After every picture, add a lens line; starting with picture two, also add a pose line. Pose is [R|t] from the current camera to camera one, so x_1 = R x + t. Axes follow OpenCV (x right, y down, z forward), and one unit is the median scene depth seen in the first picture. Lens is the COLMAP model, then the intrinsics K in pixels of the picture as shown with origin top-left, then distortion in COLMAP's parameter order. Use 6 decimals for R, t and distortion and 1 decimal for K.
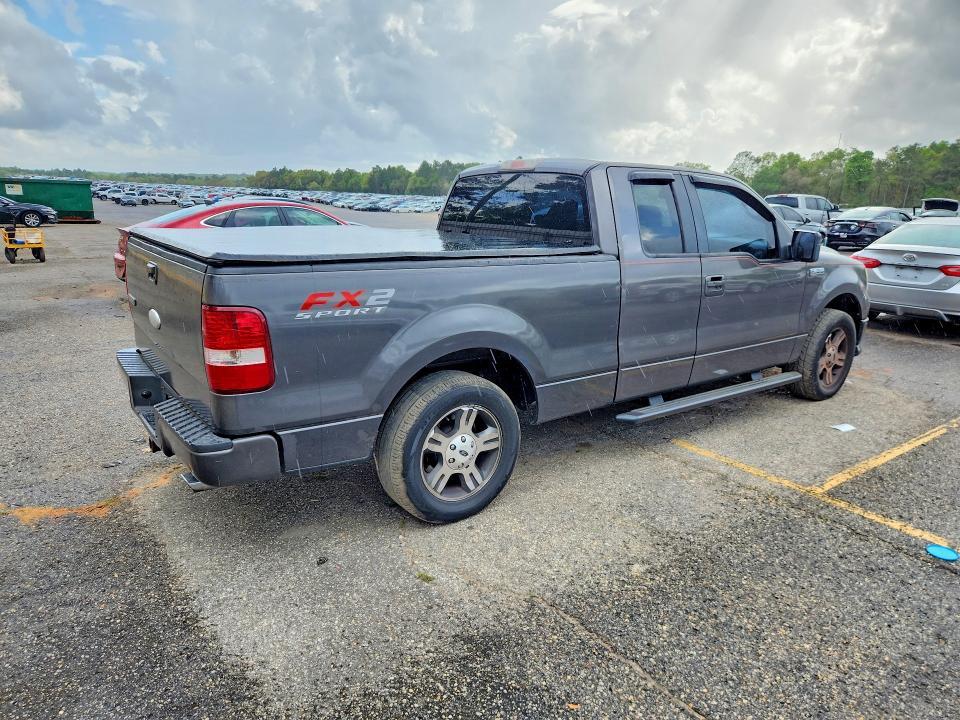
lens RADIAL K [[665.3, 0, 480.0], [0, 665.3, 360.0], [0, 0, 1]] dist [0.006834, 0.000906]
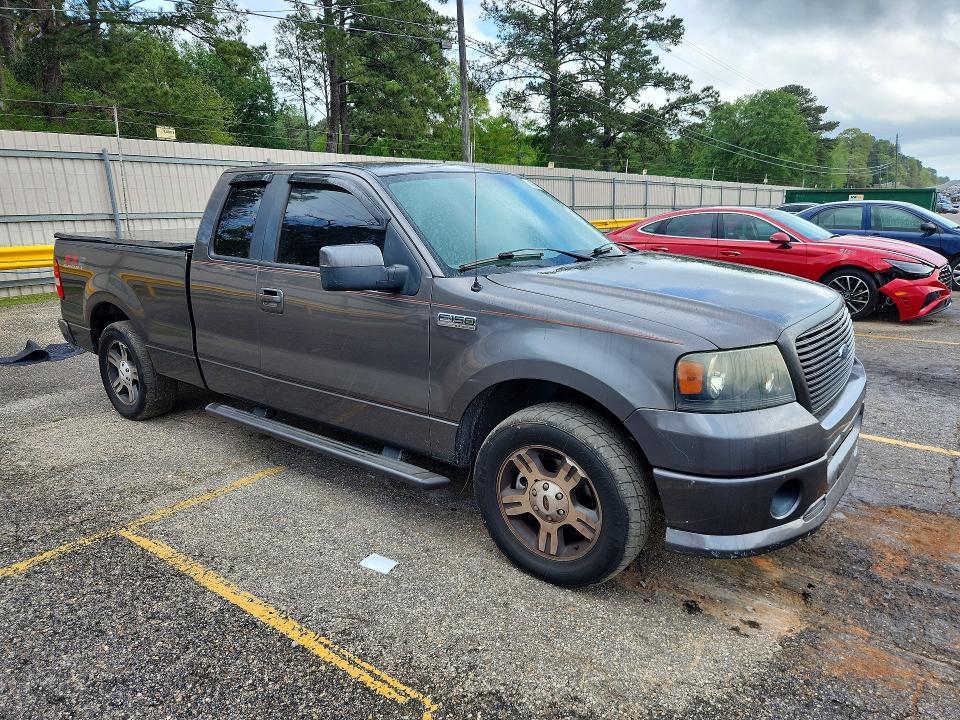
lens RADIAL K [[667.4, 0, 480.0], [0, 667.4, 360.0], [0, 0, 1]] dist [0.150201, -0.150417]
pose [[0.256282, 0.193181, -0.947101, 1.276631], [-0.234675, 0.962945, 0.132910, -0.218474], [0.937682, 0.188199, 0.292120, 1.010163]]
